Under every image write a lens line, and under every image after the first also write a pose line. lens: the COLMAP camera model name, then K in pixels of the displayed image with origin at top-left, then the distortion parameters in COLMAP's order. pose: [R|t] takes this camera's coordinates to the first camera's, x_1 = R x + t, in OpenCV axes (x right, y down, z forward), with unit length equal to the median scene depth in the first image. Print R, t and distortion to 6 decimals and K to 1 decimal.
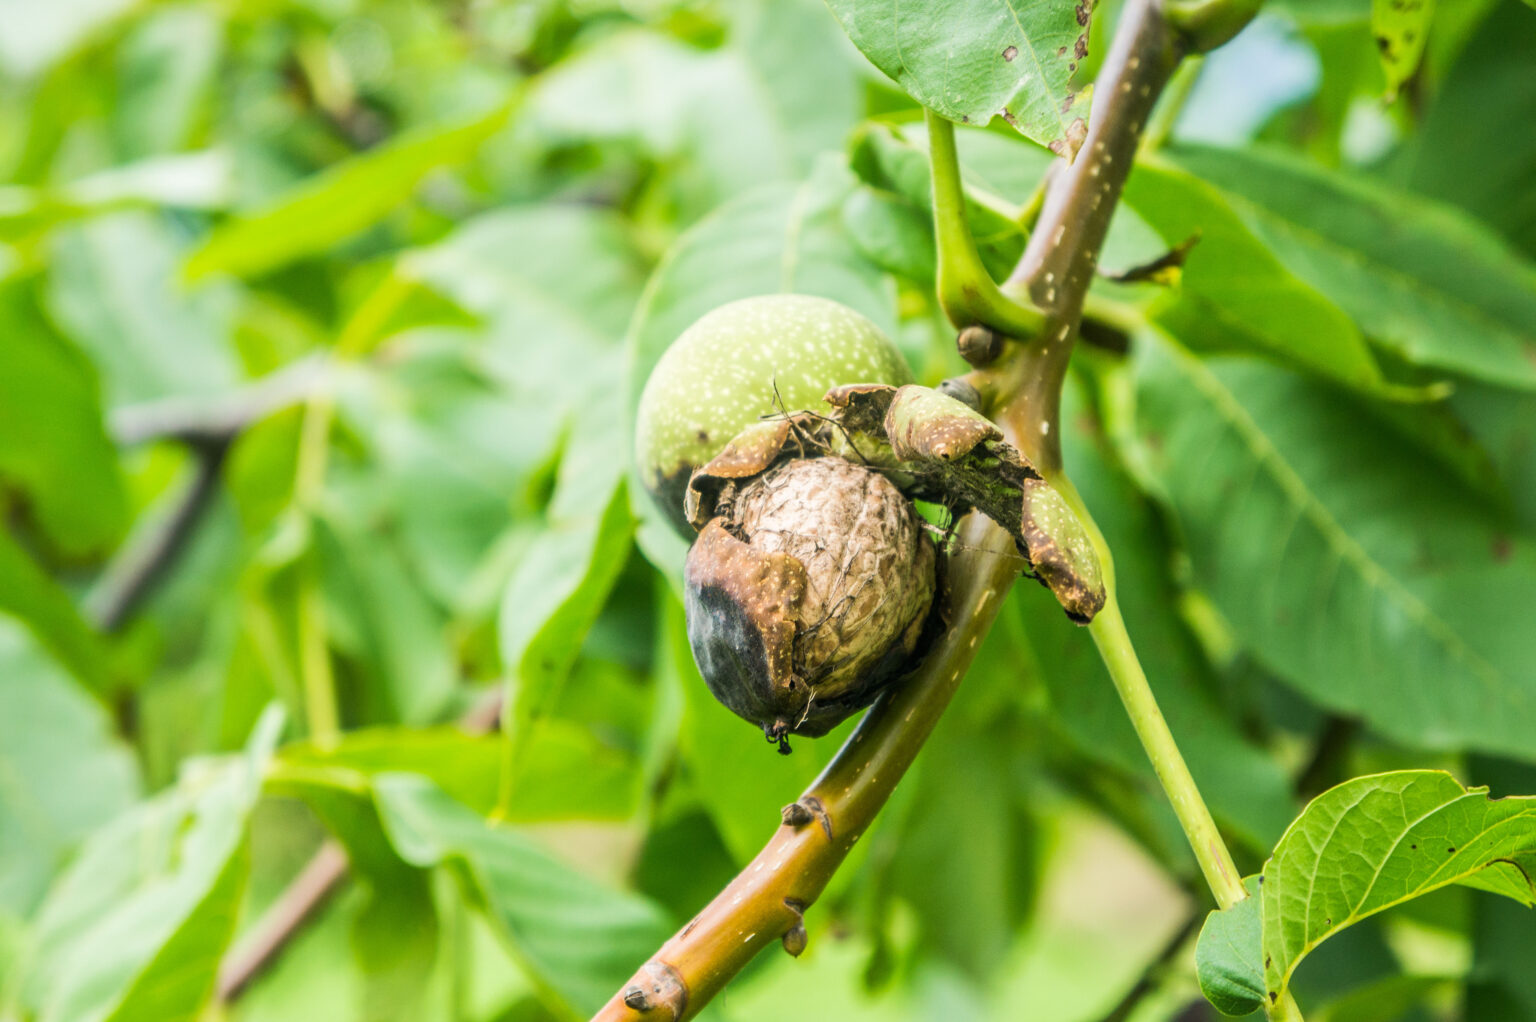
lens RADIAL K [[3657.3, 0, 768.6], [0, 3657.3, 511.8], [0, 0, 1]] dist [0.109475, 0.000000]
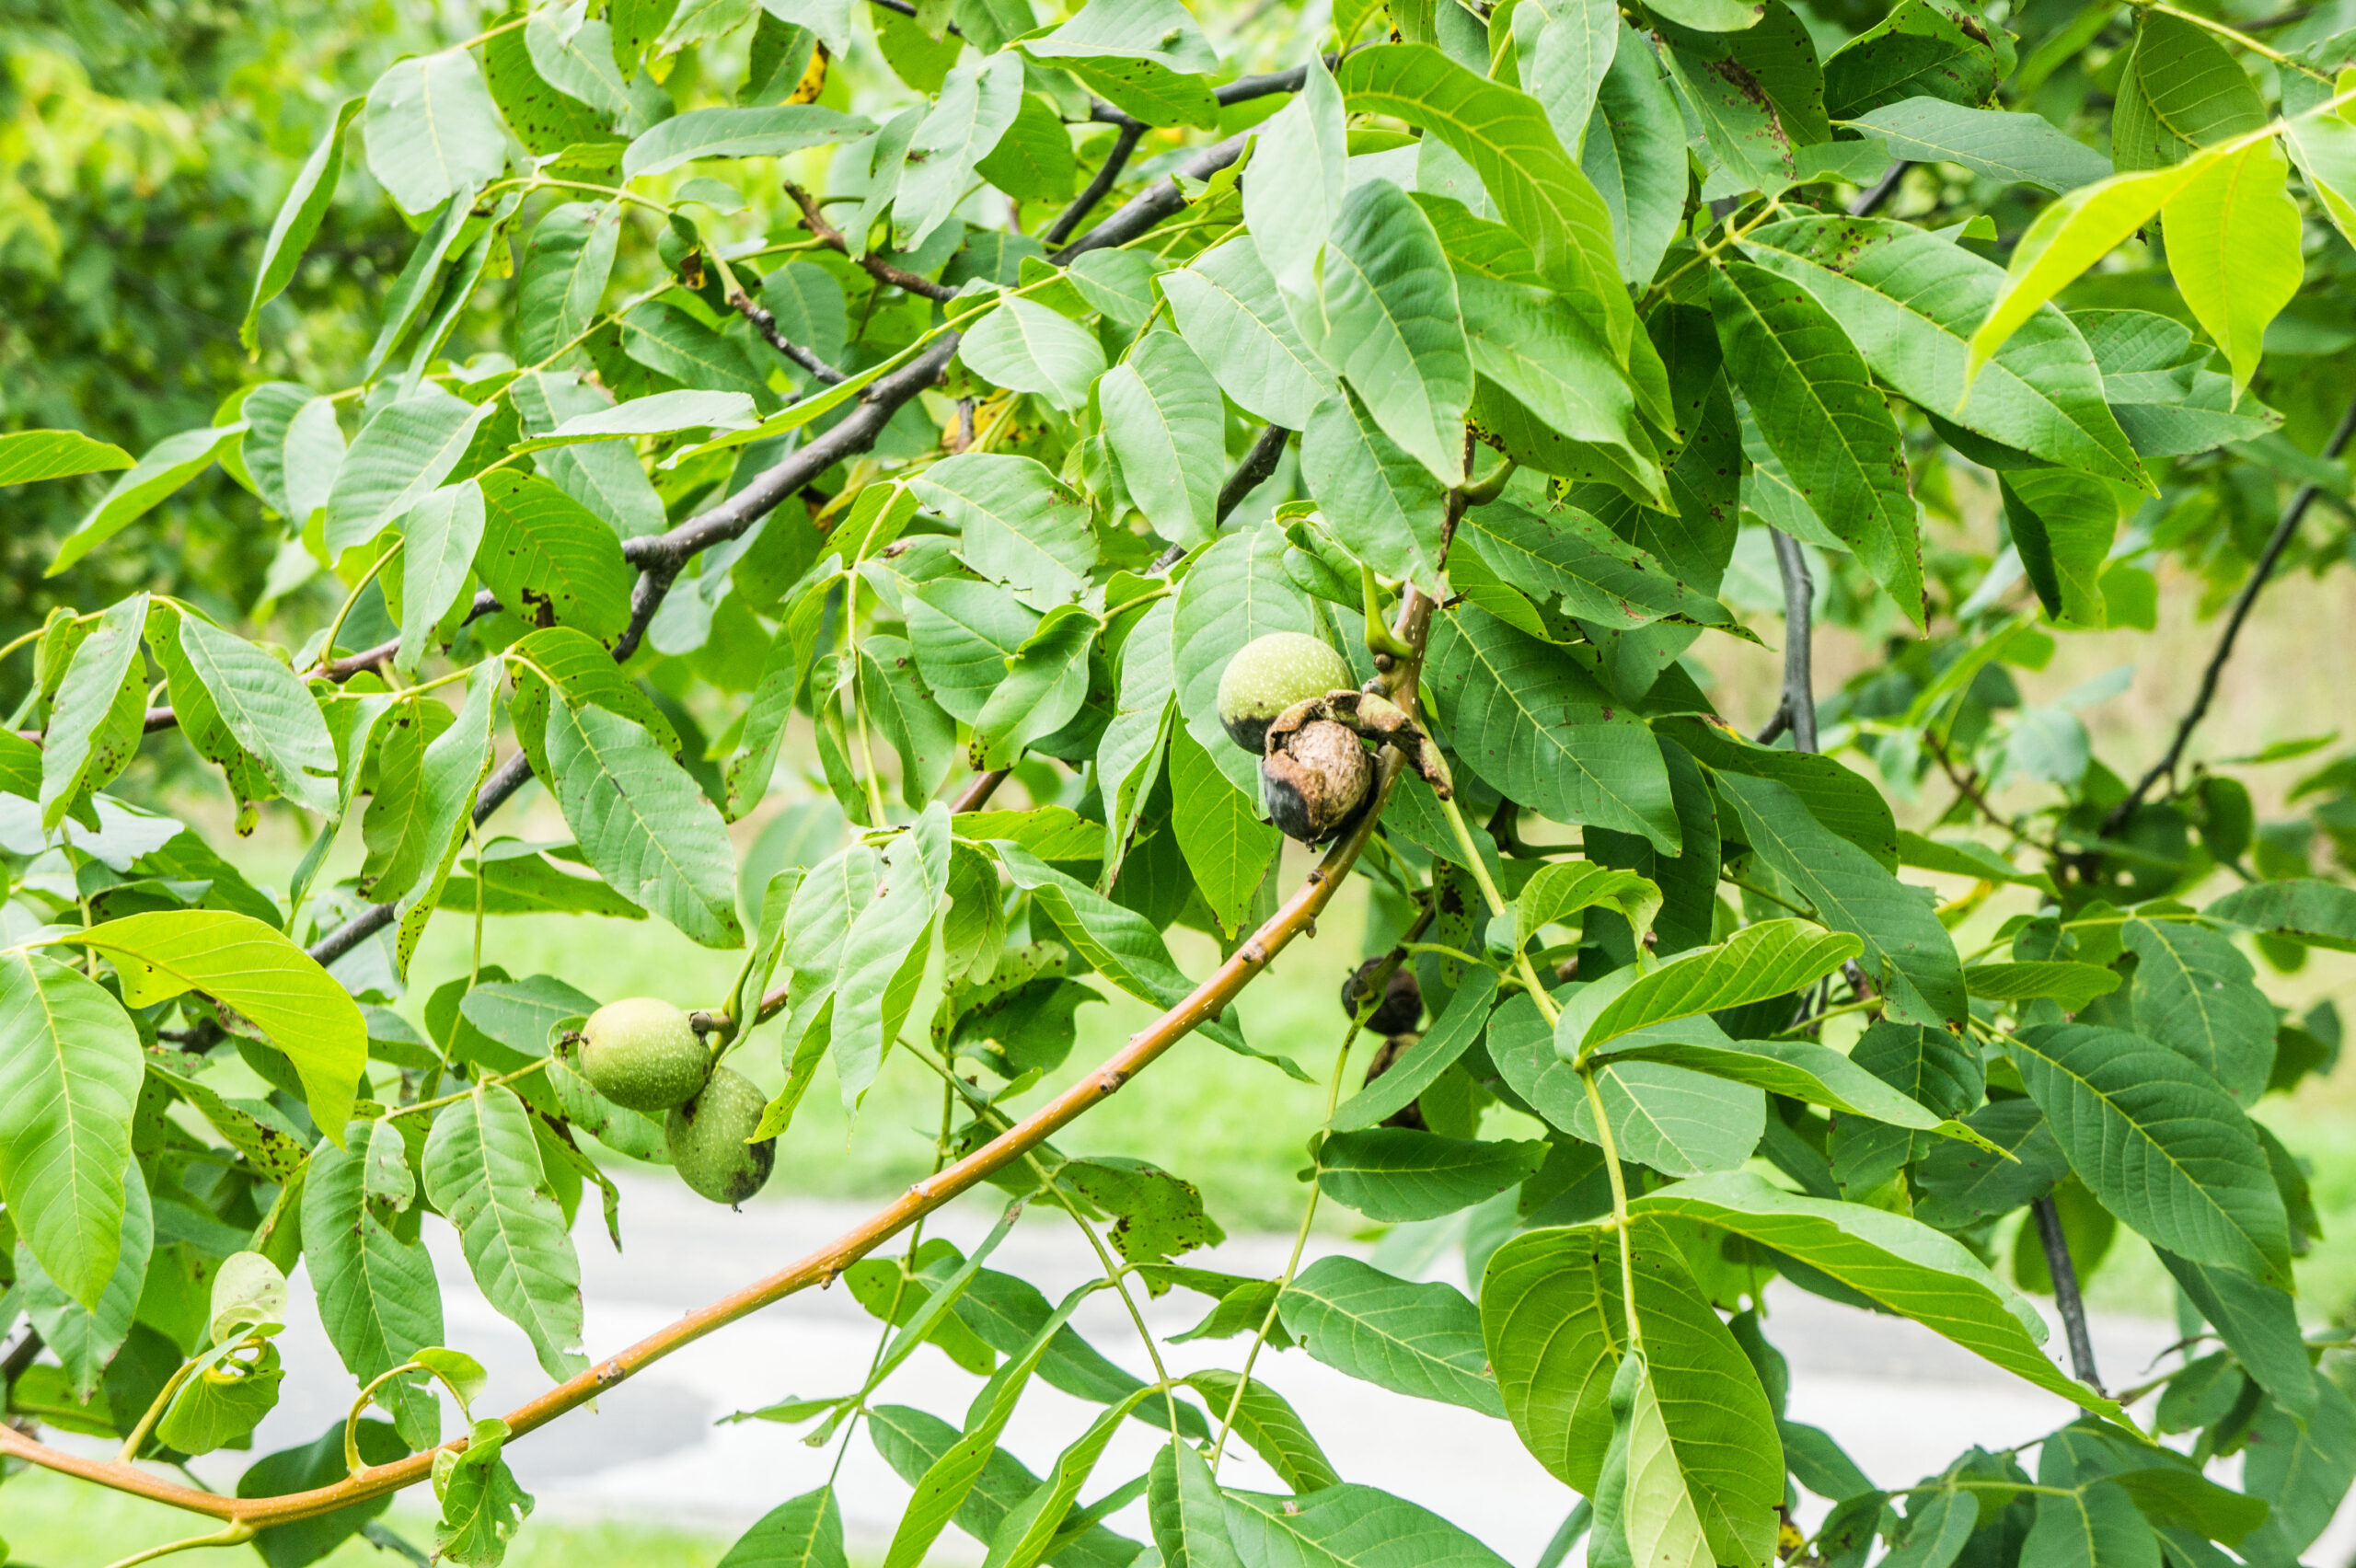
lens RADIAL K [[5609.4, 0, 1177.6], [0, 5609.4, 783.7], [0, 0, 1]] dist [0.109475, 0.000000]
pose [[0.991809, -0.001645, 0.127718, -0.526263], [-0.010424, 0.995539, 0.093773, -0.305173], [-0.127302, -0.094336, 0.987368, -2.463728]]
